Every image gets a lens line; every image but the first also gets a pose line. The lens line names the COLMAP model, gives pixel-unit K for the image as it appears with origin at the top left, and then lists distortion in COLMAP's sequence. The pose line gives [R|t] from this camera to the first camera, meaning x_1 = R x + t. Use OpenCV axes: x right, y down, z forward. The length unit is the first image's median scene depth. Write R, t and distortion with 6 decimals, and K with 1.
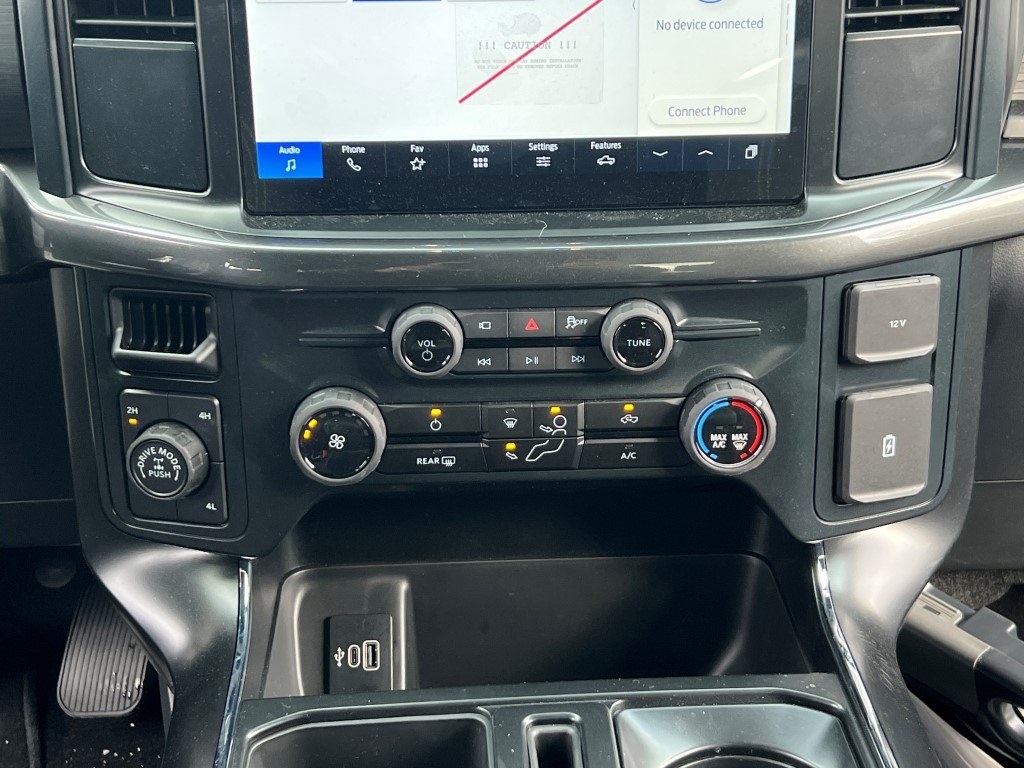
lens RADIAL K [[1556.5, 0, 535.9], [0, 1556.5, 384.5], [0, 0, 1]] dist [0.225864, -0.919501]
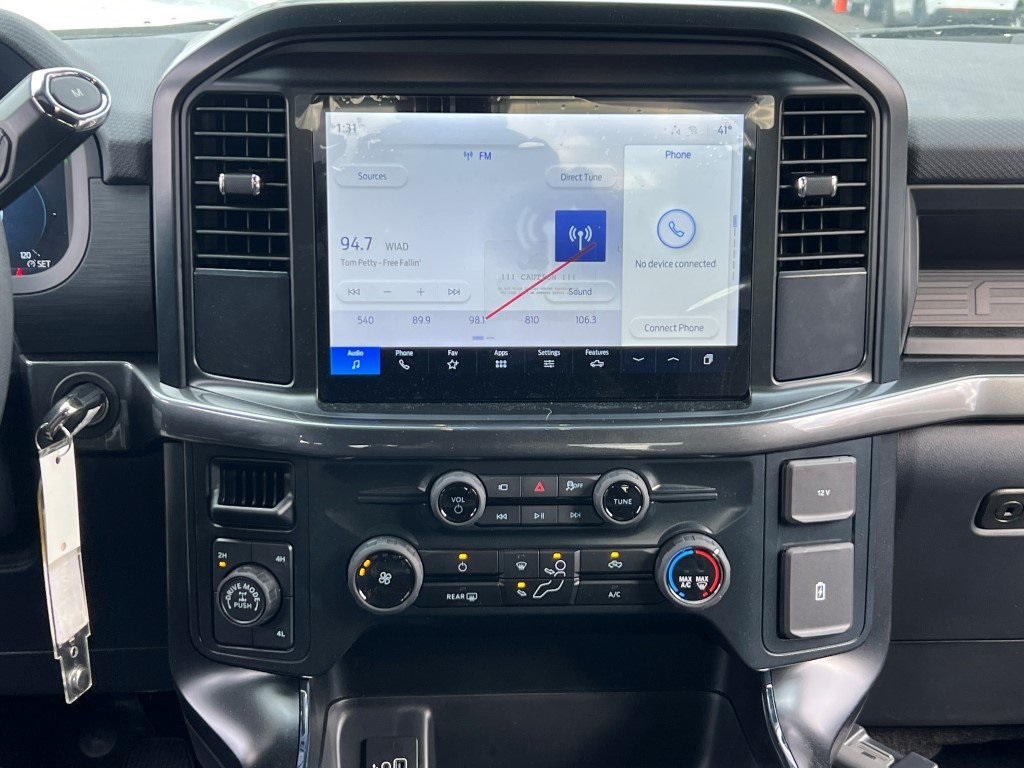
lens RADIAL K [[1556.5, 0, 535.9], [0, 1556.5, 384.5], [0, 0, 1]] dist [0.225864, -0.919501]
pose [[0.999843, 0.011954, 0.013048, -0.022945], [-0.009707, 0.987002, -0.160417, 0.082603], [-0.014796, 0.160265, 0.986963, -0.277990]]
